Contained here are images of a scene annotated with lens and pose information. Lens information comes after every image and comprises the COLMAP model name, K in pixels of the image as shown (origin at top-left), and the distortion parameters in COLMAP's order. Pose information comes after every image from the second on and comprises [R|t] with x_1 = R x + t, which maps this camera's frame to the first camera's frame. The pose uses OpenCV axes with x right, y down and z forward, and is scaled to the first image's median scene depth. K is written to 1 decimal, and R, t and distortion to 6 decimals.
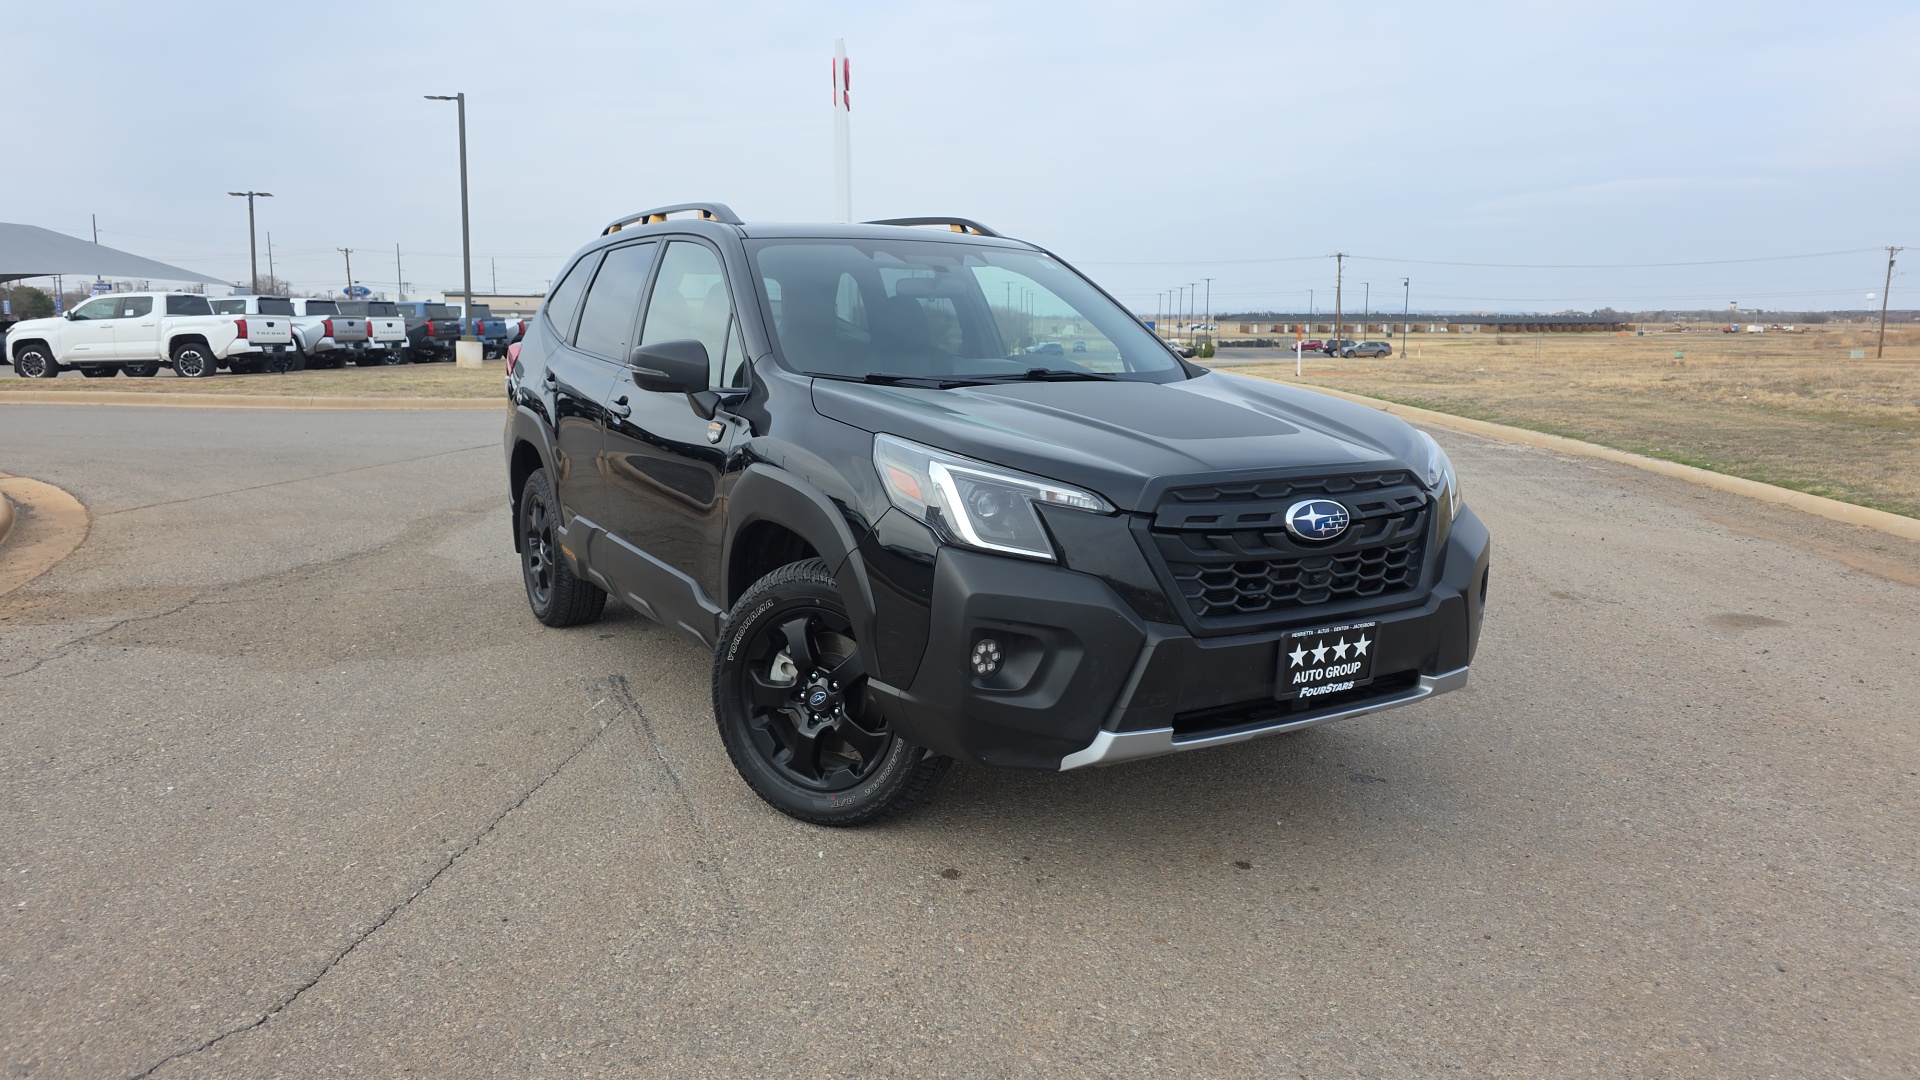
lens RADIAL K [[1329.7, 0, 955.4], [0, 1329.7, 481.5], [0, 0, 1]] dist [0.022235, -0.002571]
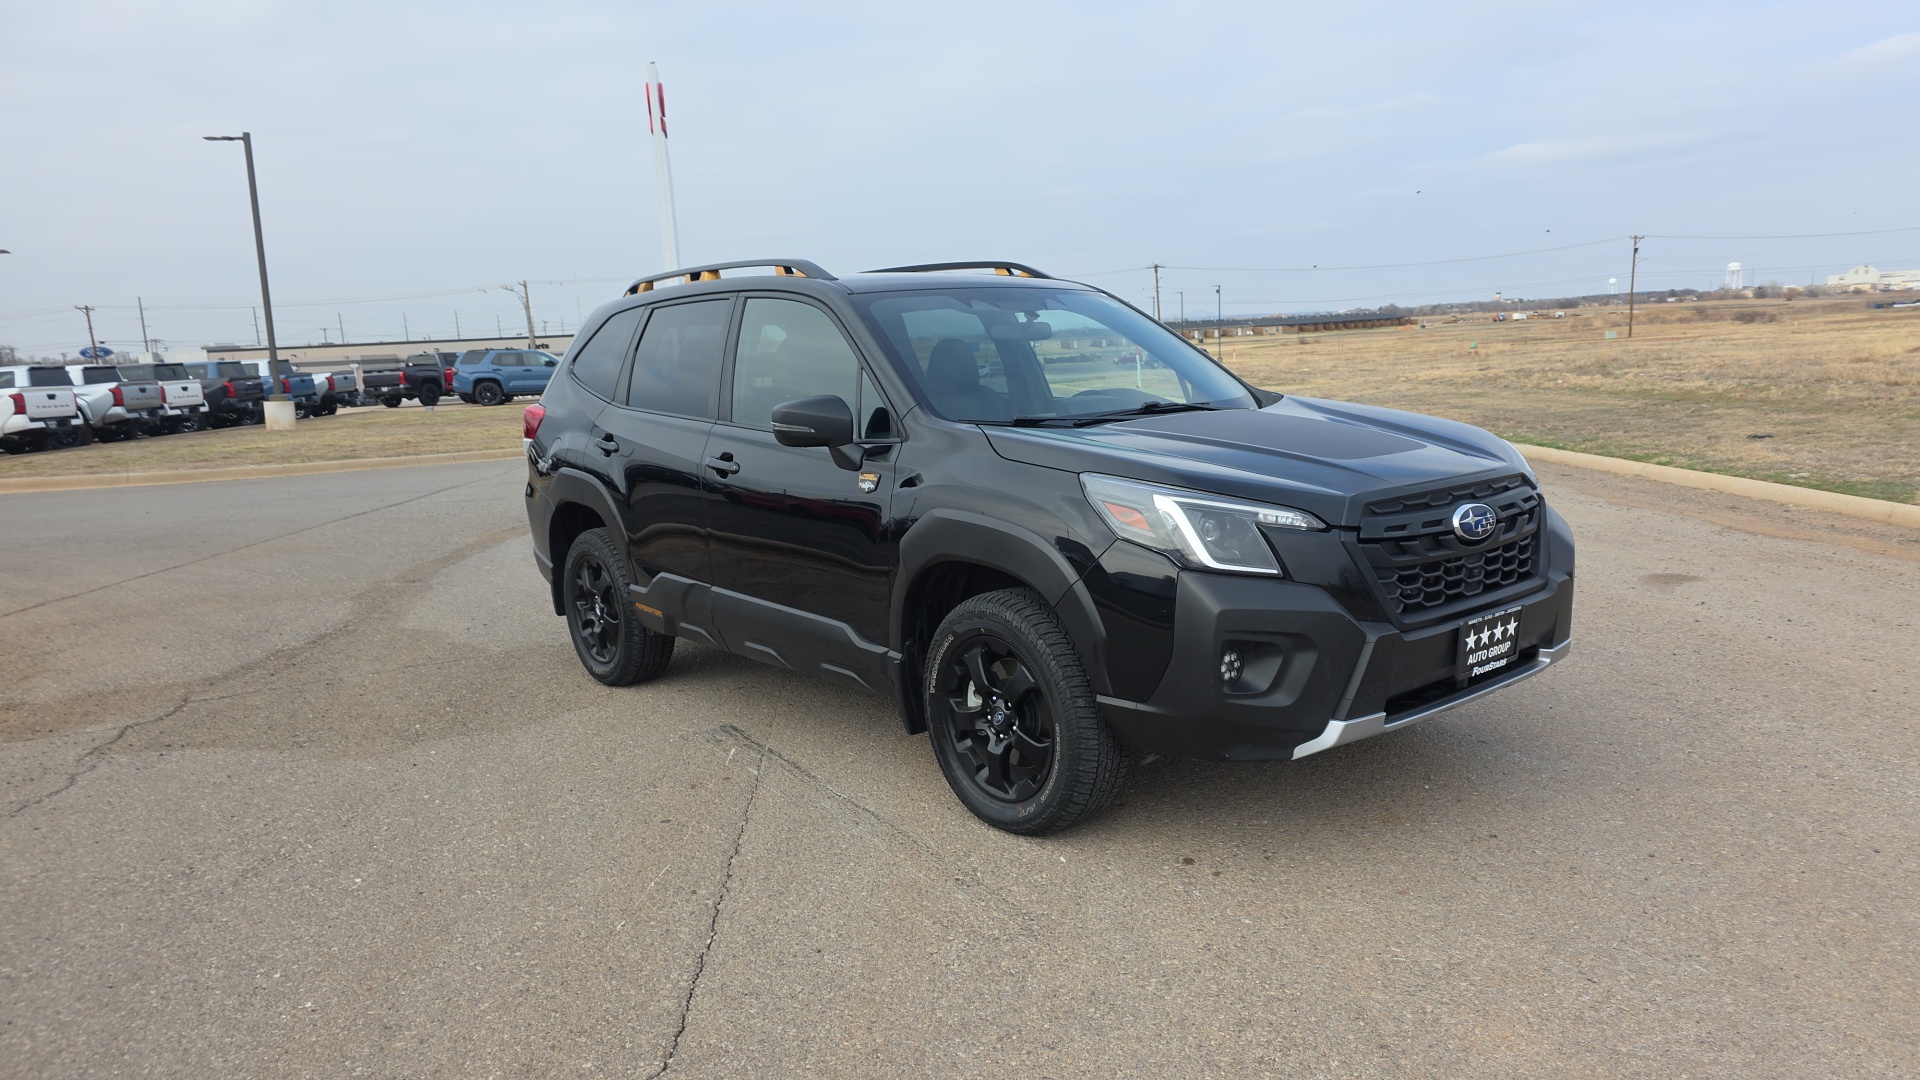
lens RADIAL K [[1308.2, 0, 1015.7], [0, 1308.2, 570.6], [0, 0, 1]] dist [0.062860, -0.065442]
pose [[0.982493, -0.084223, 0.166173, -0.158843], [0.075588, 0.995472, 0.057629, -0.012542], [-0.170274, -0.044060, 0.984411, -0.026734]]
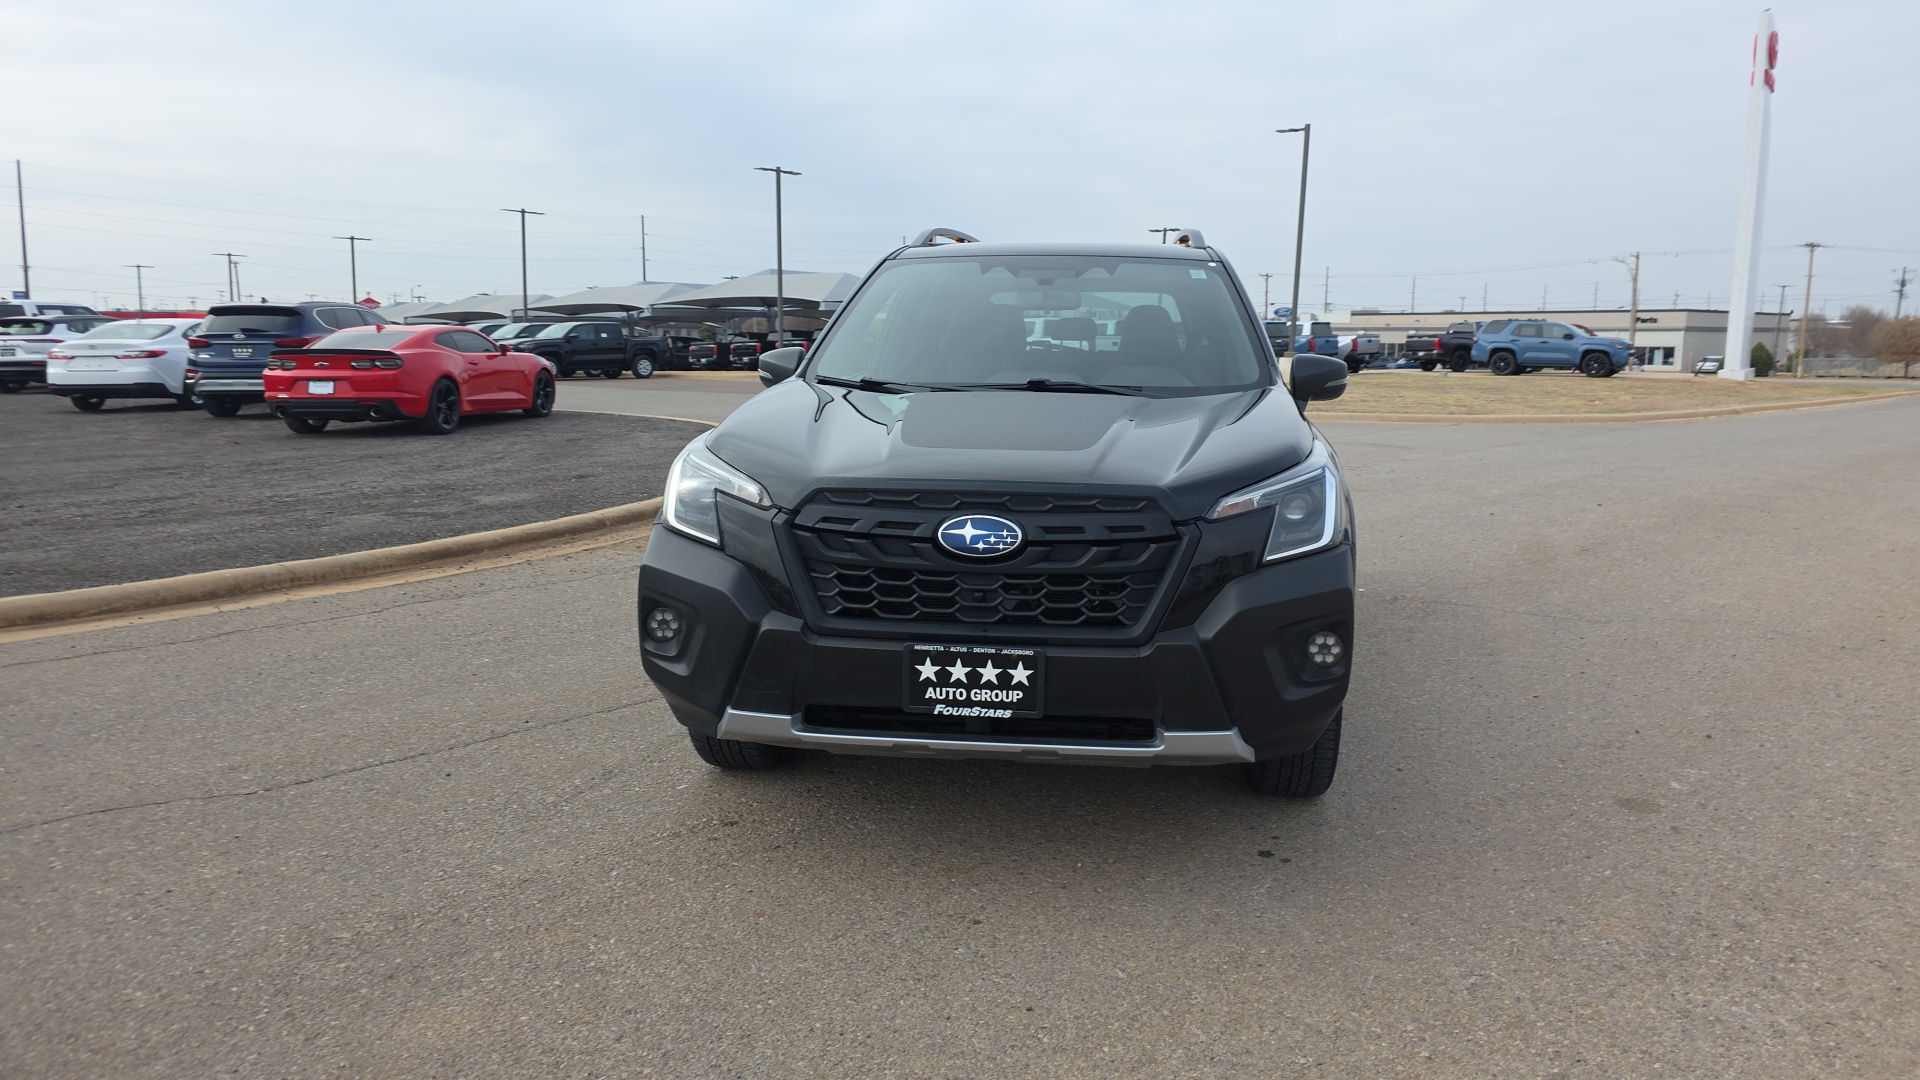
lens RADIAL K [[1299.3, 0, 958.2], [0, 1299.3, 465.0], [0, 0, 1]] dist [0.053137, -0.001844]
pose [[0.791948, 0.060254, -0.607608, 0.427994], [-0.074434, 0.997224, 0.001875, -0.011853], [0.606034, 0.043742, 0.794235, 0.123230]]
